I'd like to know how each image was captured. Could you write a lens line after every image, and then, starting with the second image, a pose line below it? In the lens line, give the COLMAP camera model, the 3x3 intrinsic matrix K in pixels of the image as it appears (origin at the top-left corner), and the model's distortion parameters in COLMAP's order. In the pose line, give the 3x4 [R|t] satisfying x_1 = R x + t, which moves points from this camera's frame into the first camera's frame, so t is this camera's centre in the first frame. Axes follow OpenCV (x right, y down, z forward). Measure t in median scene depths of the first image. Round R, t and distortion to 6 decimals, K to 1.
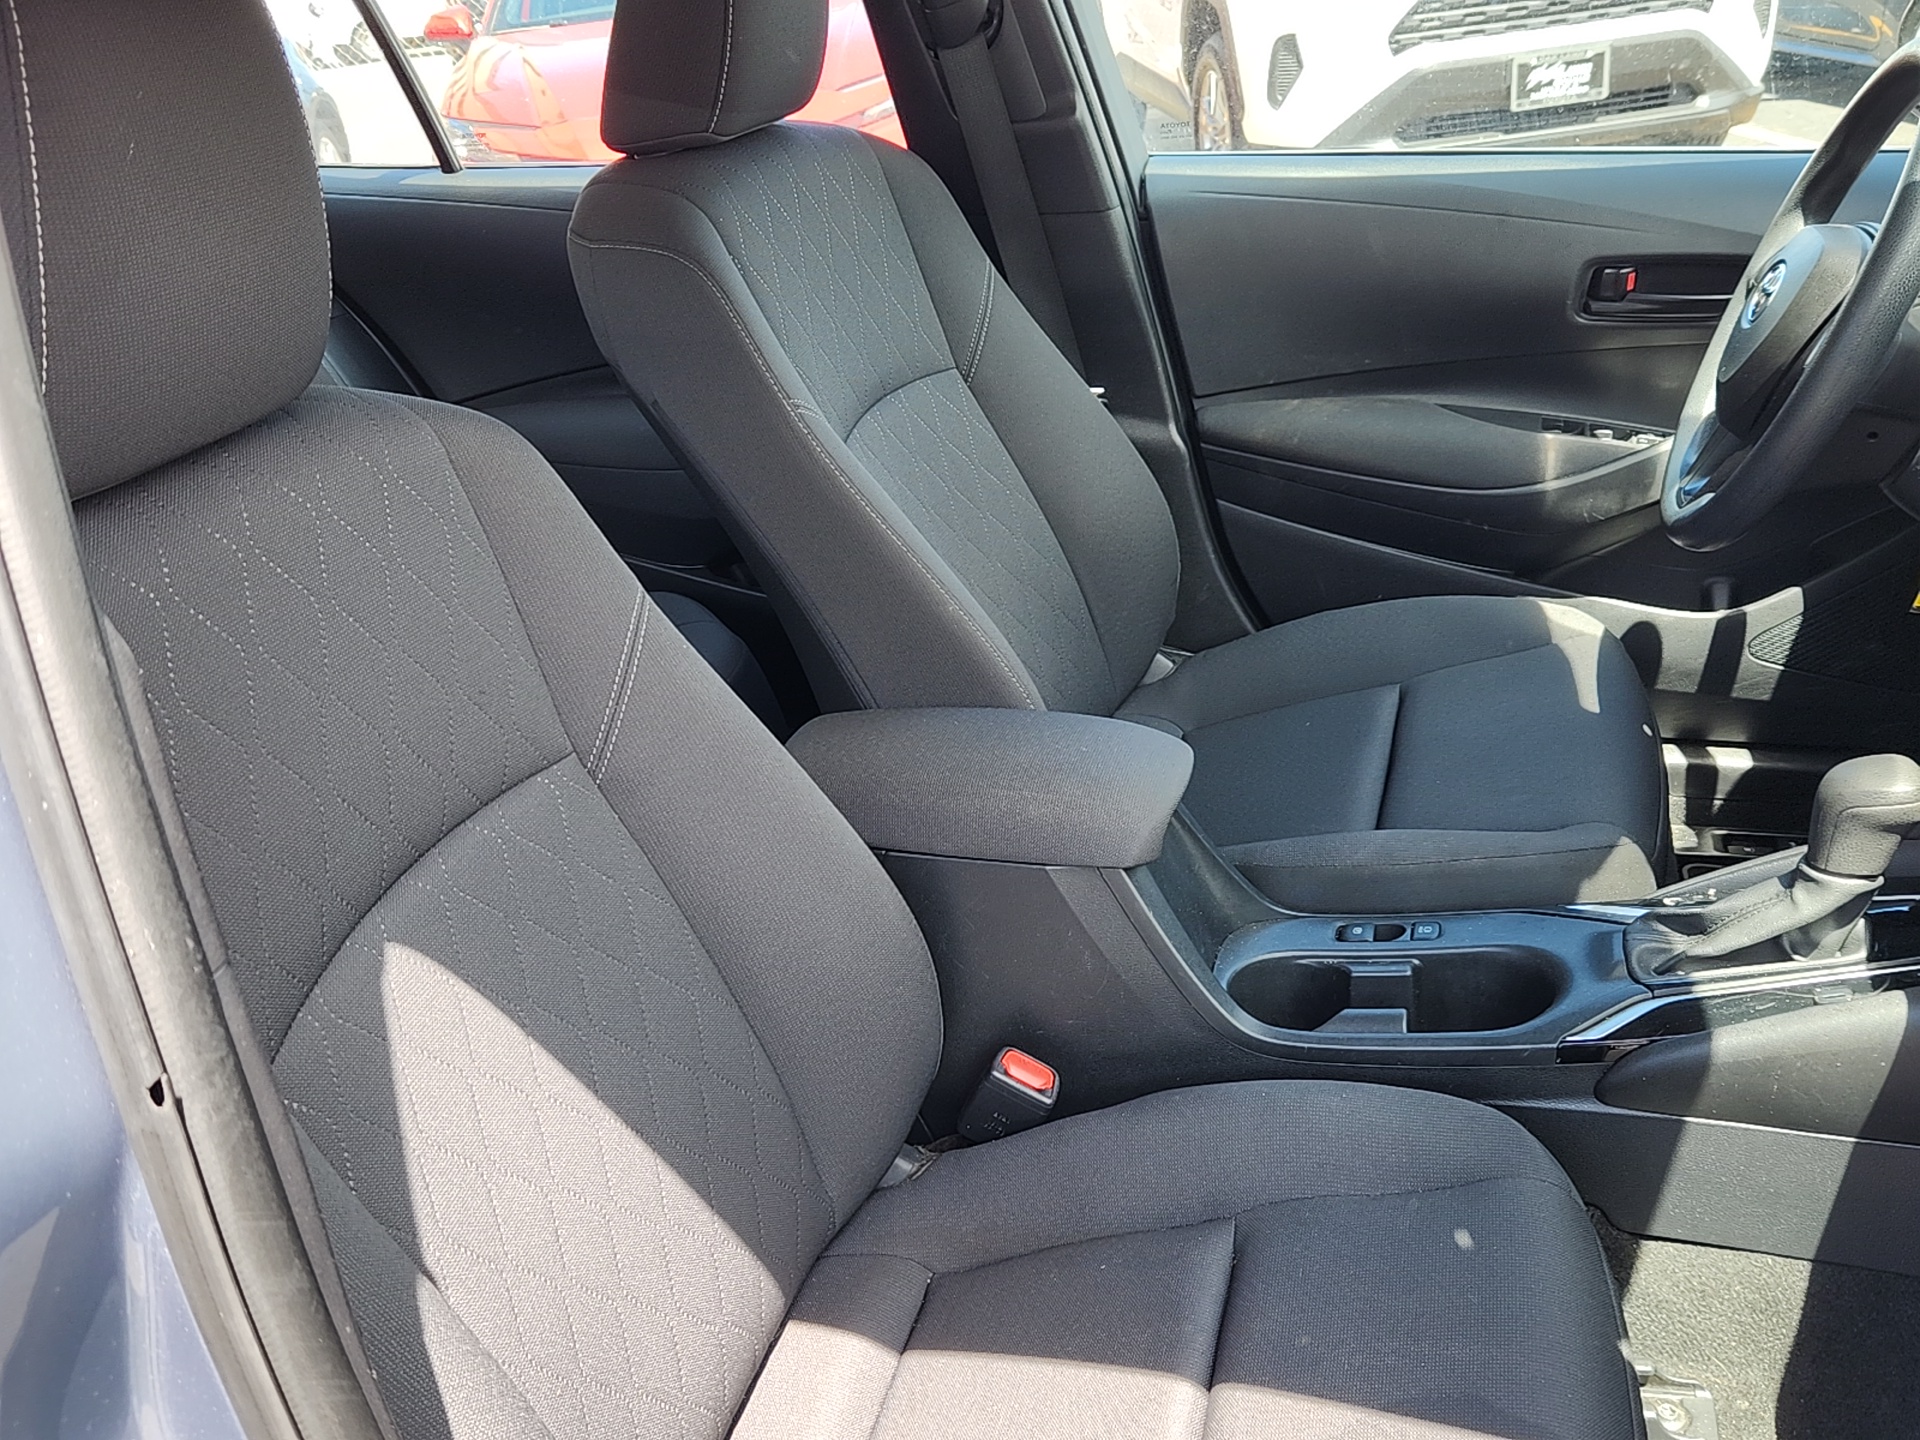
lens RADIAL K [[1743.0, 0, 970.0], [0, 1743.0, 718.0], [0, 0, 1]] dist [0.062452, -0.036928]
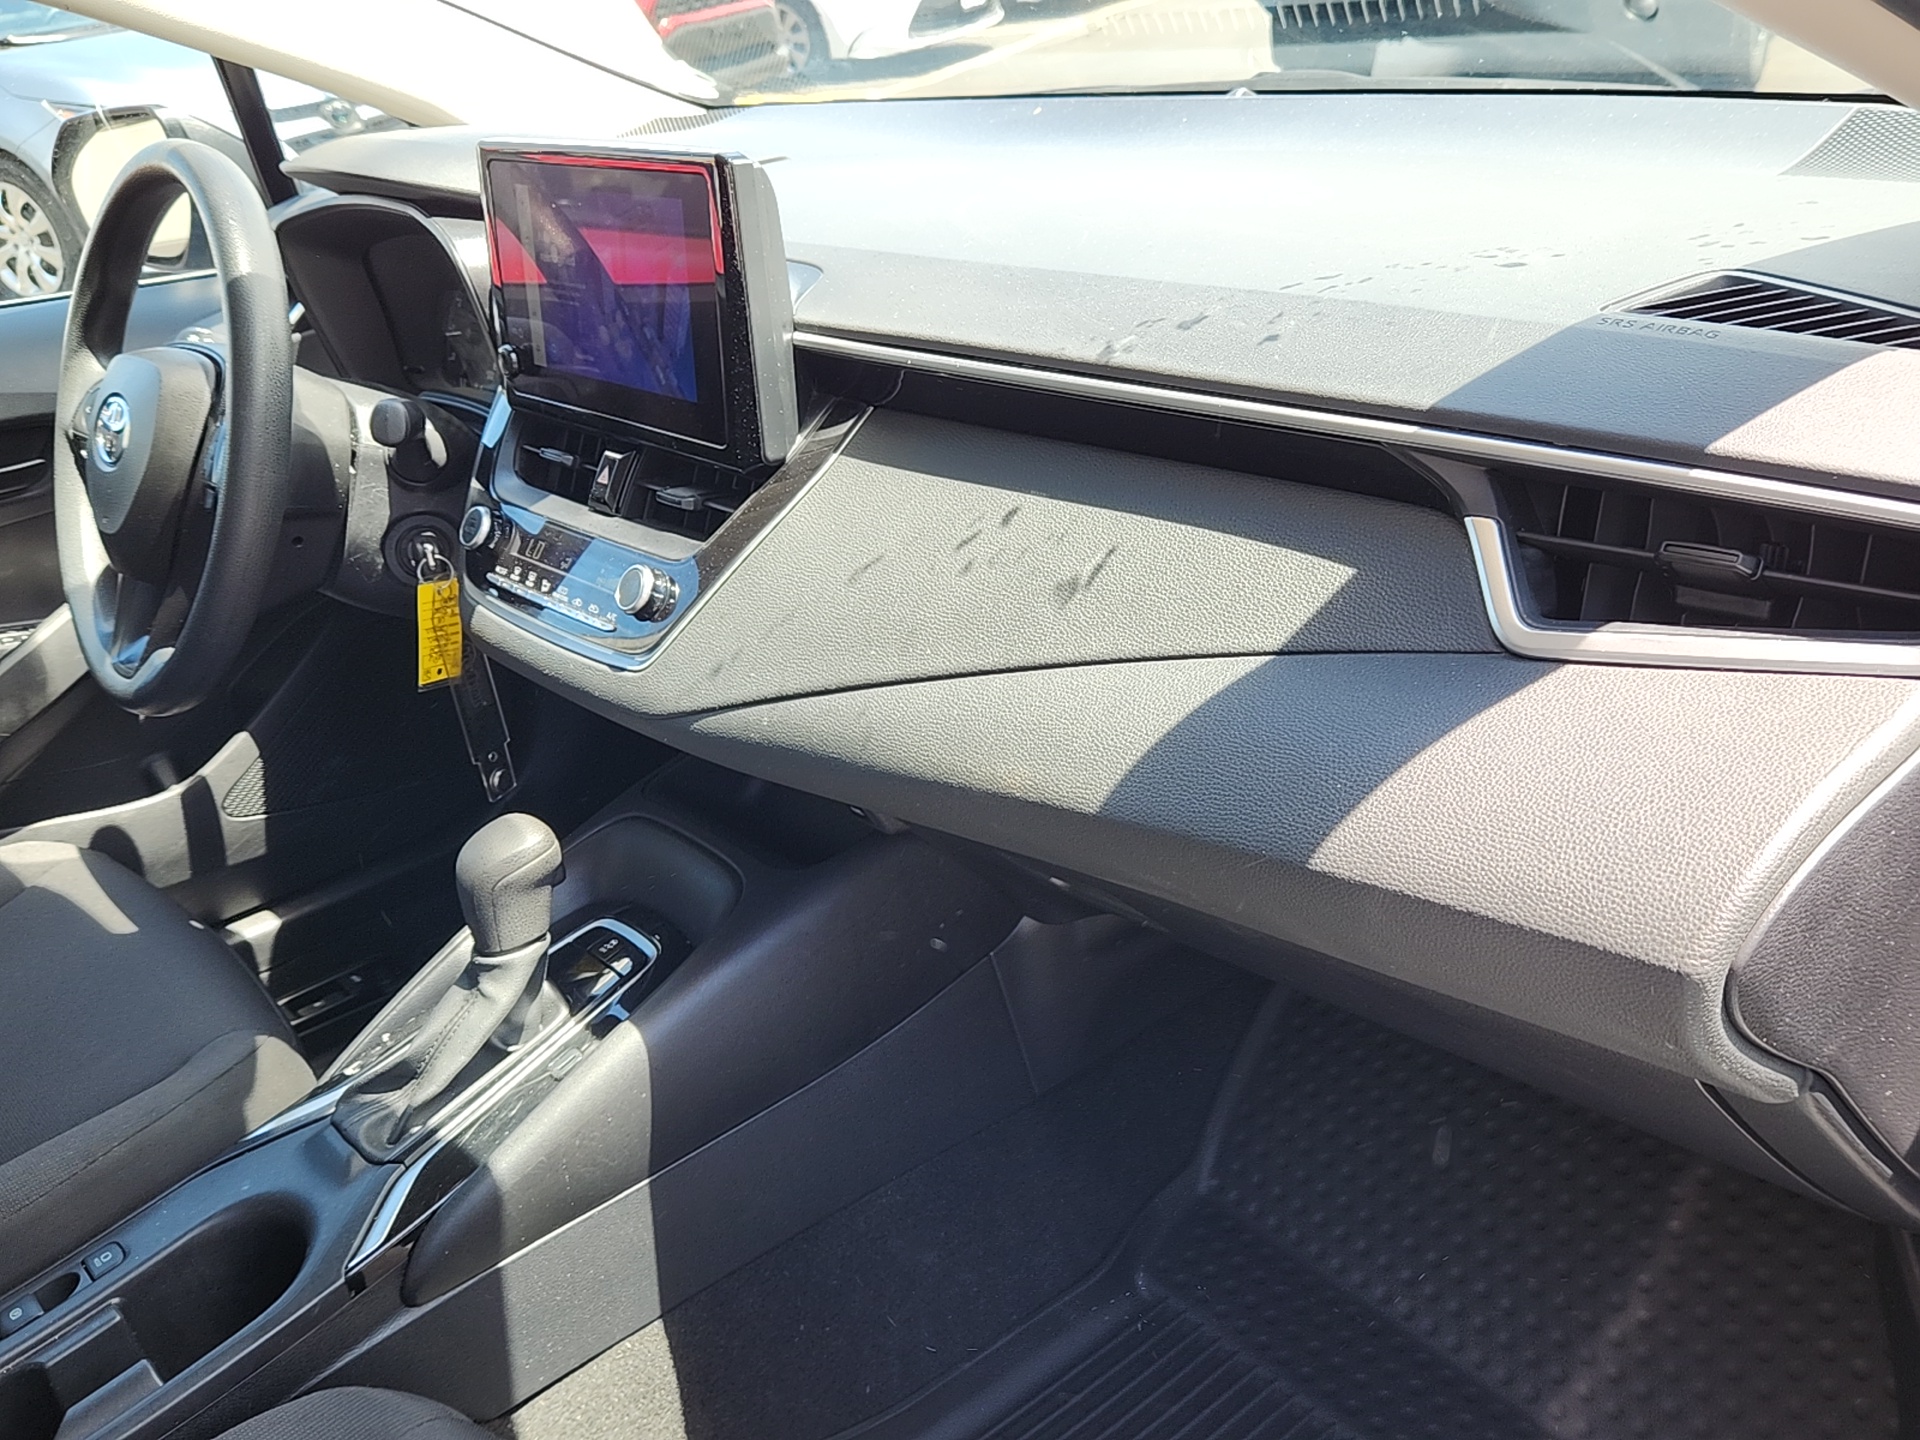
lens RADIAL K [[1743.0, 0, 970.0], [0, 1743.0, 718.0], [0, 0, 1]] dist [0.062452, -0.036928]
pose [[0.540386, -0.332727, 0.772836, -0.065849], [0.417301, 0.903554, 0.097218, -0.013613], [-0.730645, 0.269970, 0.627115, 0.166144]]
